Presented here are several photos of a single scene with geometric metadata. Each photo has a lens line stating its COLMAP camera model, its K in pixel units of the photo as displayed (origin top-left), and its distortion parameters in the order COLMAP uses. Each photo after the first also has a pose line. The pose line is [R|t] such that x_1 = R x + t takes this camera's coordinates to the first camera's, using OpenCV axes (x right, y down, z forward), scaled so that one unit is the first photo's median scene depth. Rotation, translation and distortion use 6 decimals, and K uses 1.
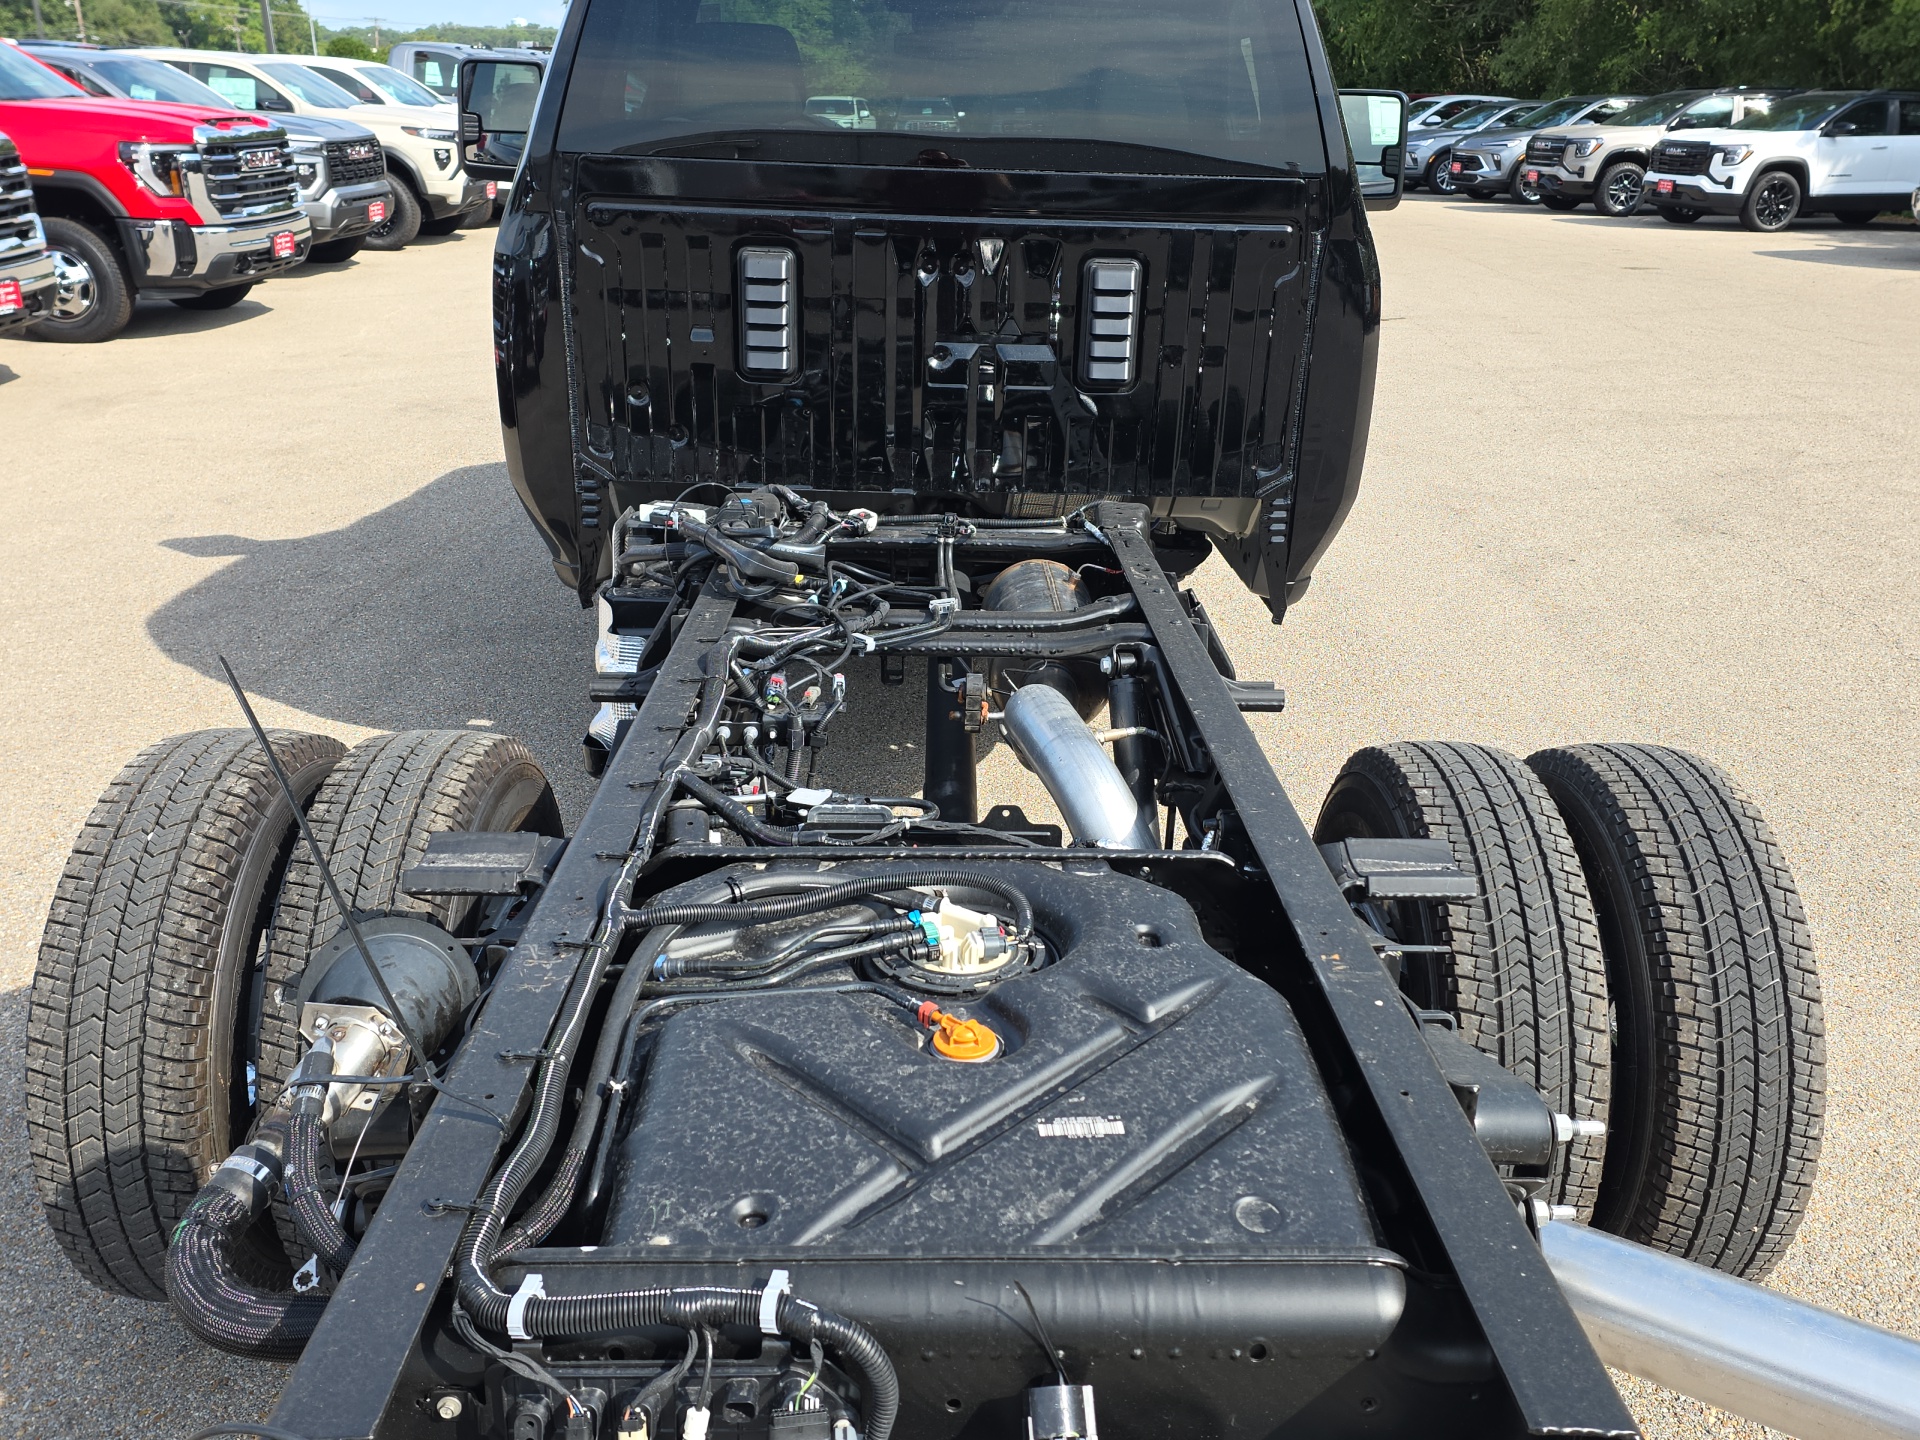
lens RADIAL K [[1587.9, 0, 968.0], [0, 1587.9, 720.9], [0, 0, 1]] dist [0.083202, -0.078493]
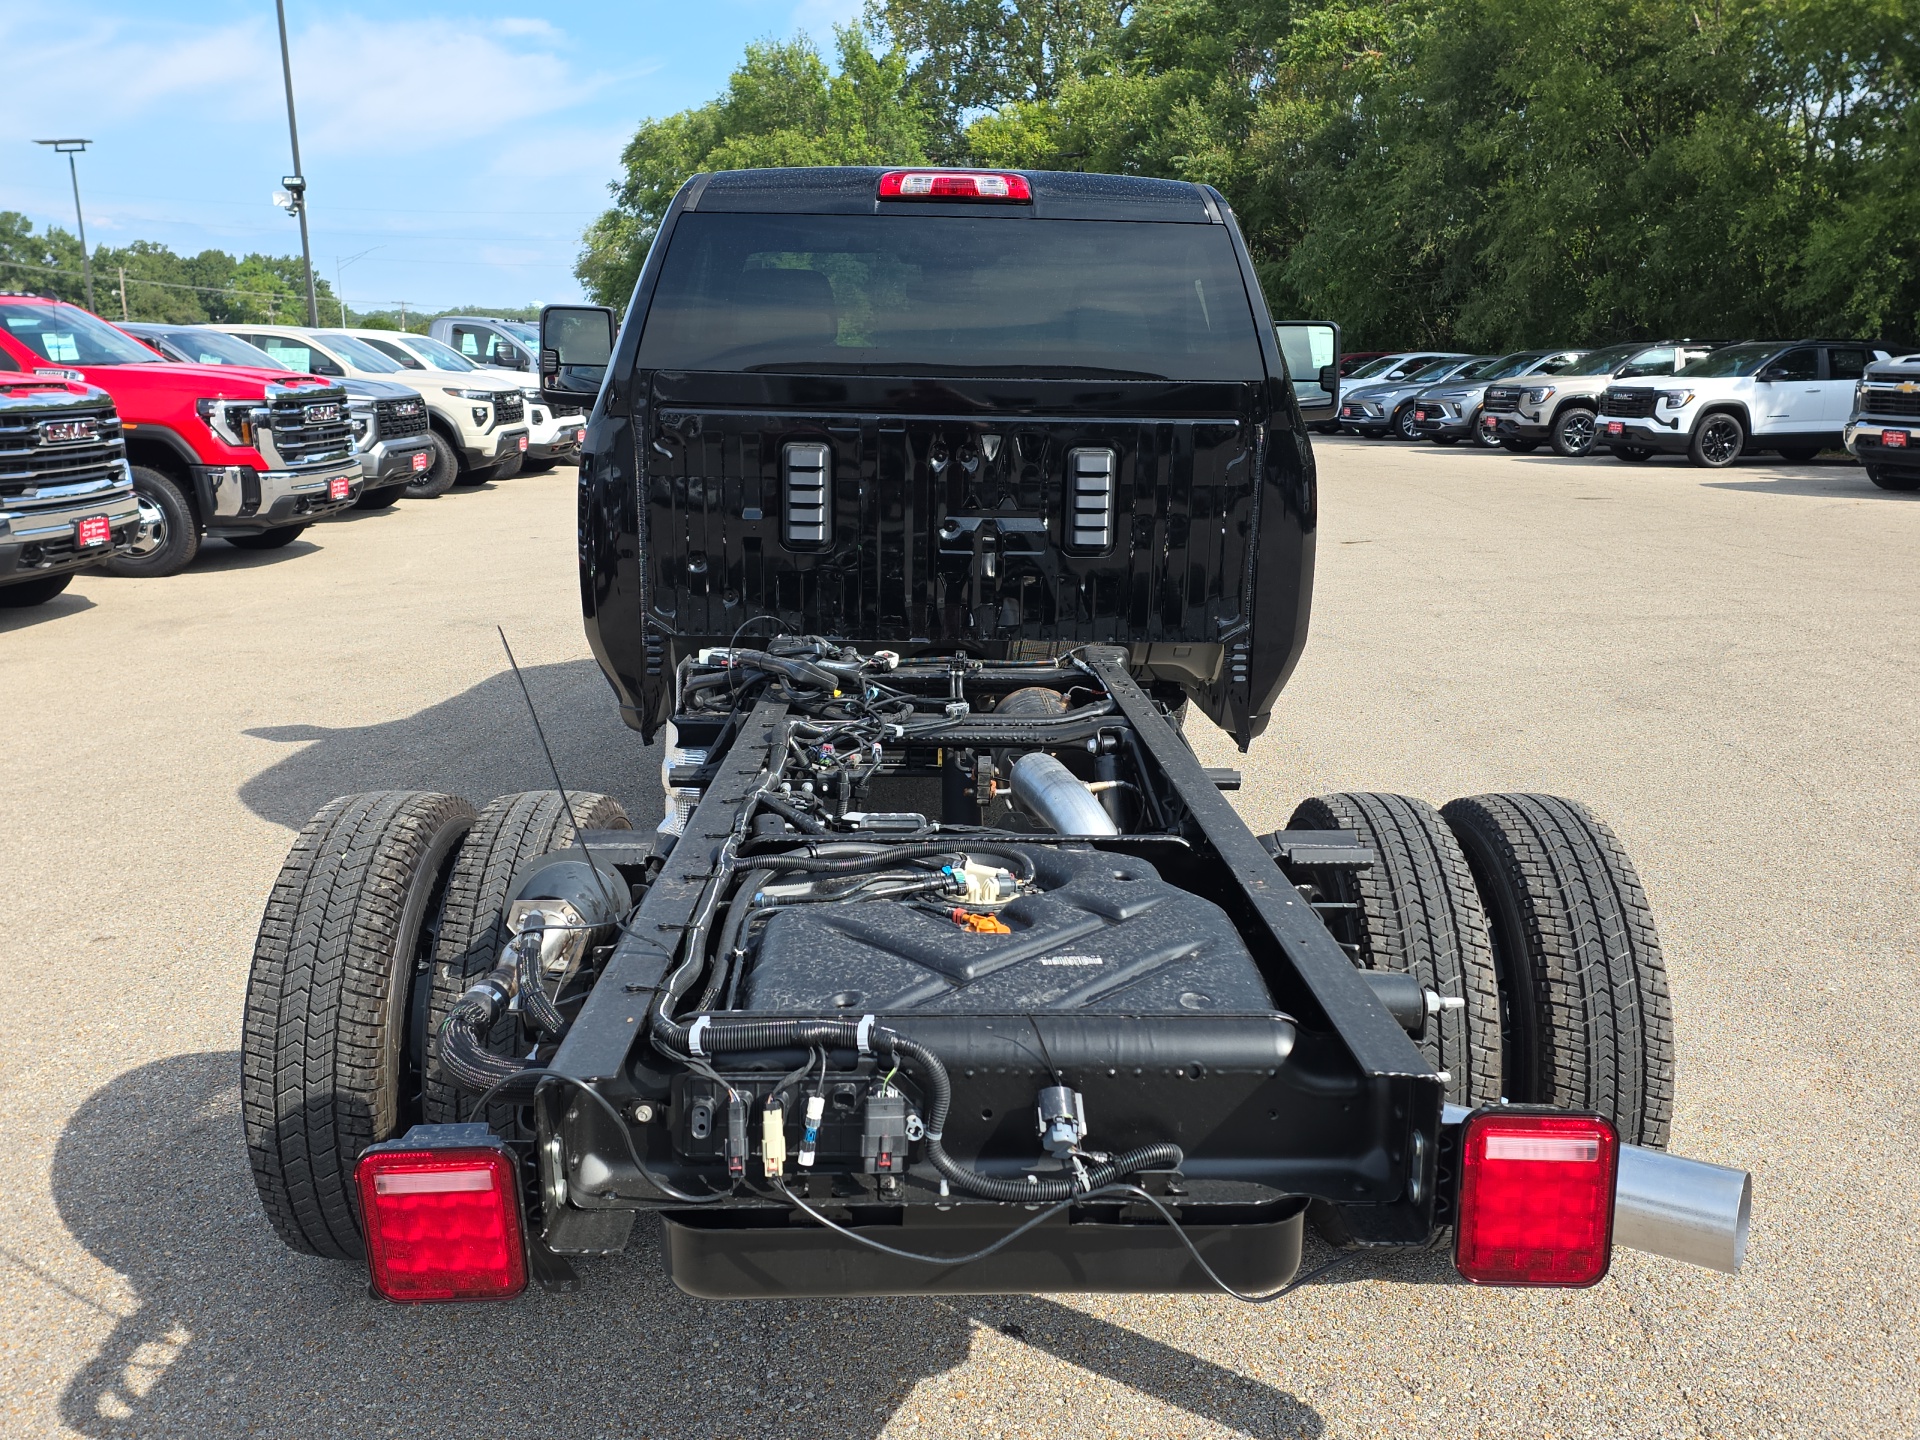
lens RADIAL K [[1580.4, 0, 960.0], [0, 1580.4, 720.0], [0, 0, 1]] dist [0.118185, -0.151859]
pose [[0.999912, -0.012861, -0.003303, -0.009382], [0.012217, 0.988501, -0.150719, 0.112965], [0.005204, 0.150665, 0.988571, -0.187440]]
